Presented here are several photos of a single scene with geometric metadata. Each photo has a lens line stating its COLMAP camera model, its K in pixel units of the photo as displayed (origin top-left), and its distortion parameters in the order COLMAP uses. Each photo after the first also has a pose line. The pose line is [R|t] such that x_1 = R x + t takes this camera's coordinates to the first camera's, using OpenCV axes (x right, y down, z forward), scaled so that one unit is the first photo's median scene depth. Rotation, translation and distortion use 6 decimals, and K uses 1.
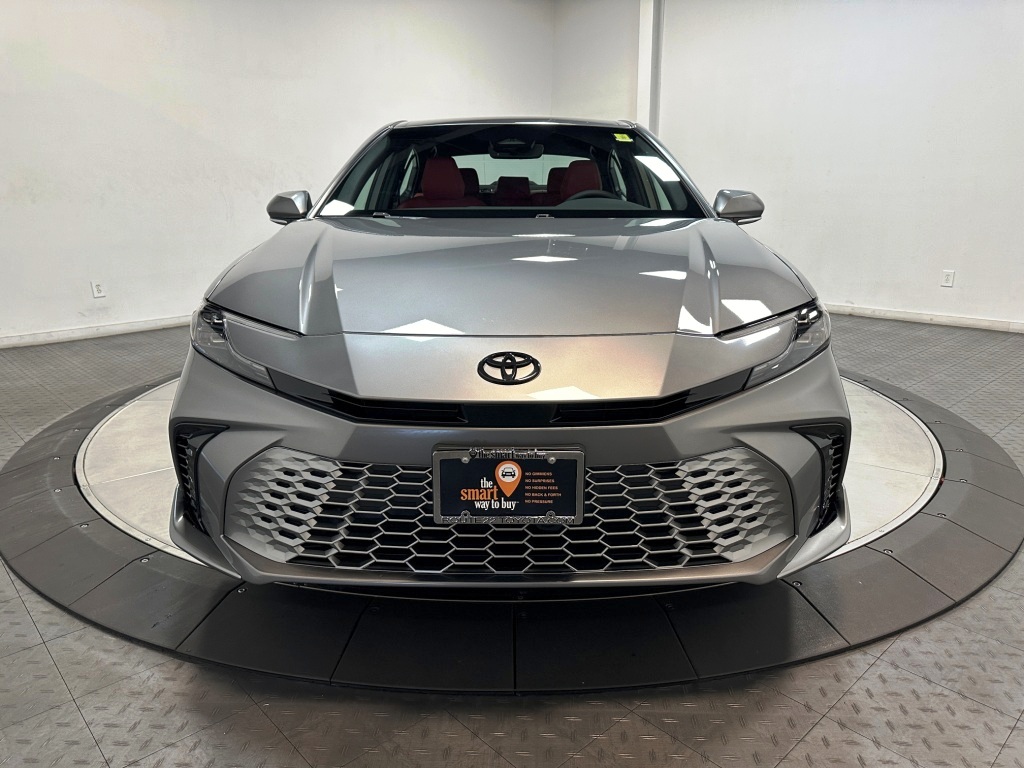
lens RADIAL K [[730.1, 0, 512.0], [0, 730.1, 384.0], [0, 0, 1]] dist [0.059402, -0.107060]
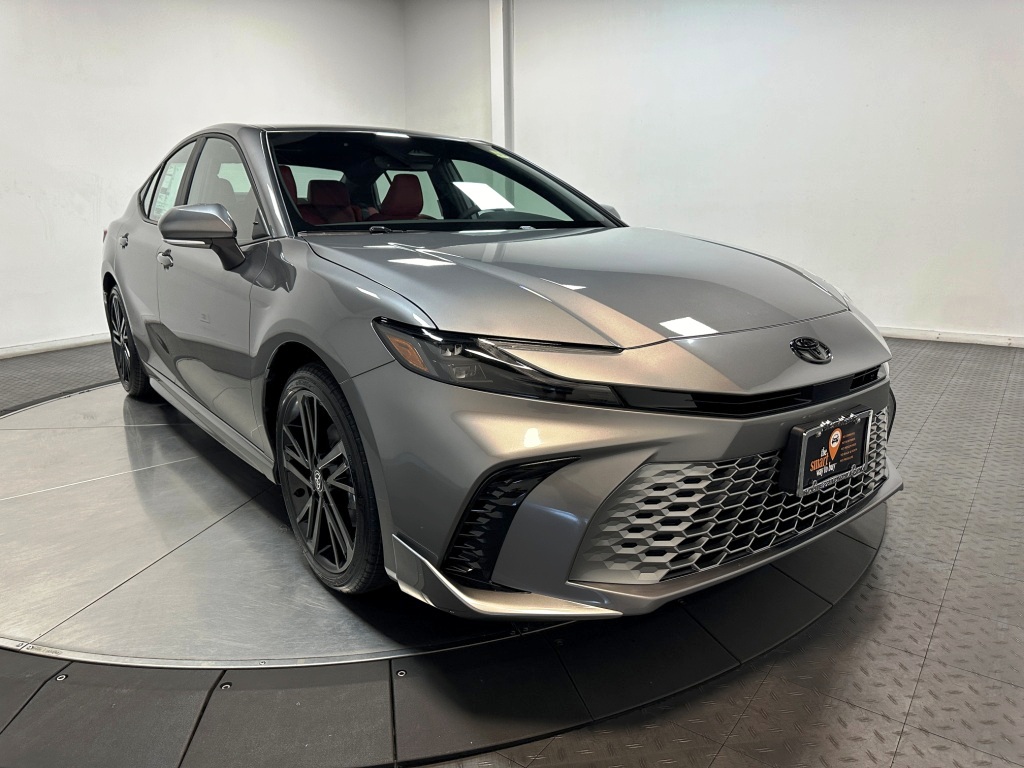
lens RADIAL K [[730.1, 0, 512.0], [0, 730.1, 384.0], [0, 0, 1]] dist [0.059402, -0.107060]
pose [[0.821946, -0.152666, 0.548723, -0.976094], [0.162946, 0.986170, 0.030292, -0.075828], [-0.545759, 0.064514, 0.835455, 0.288657]]
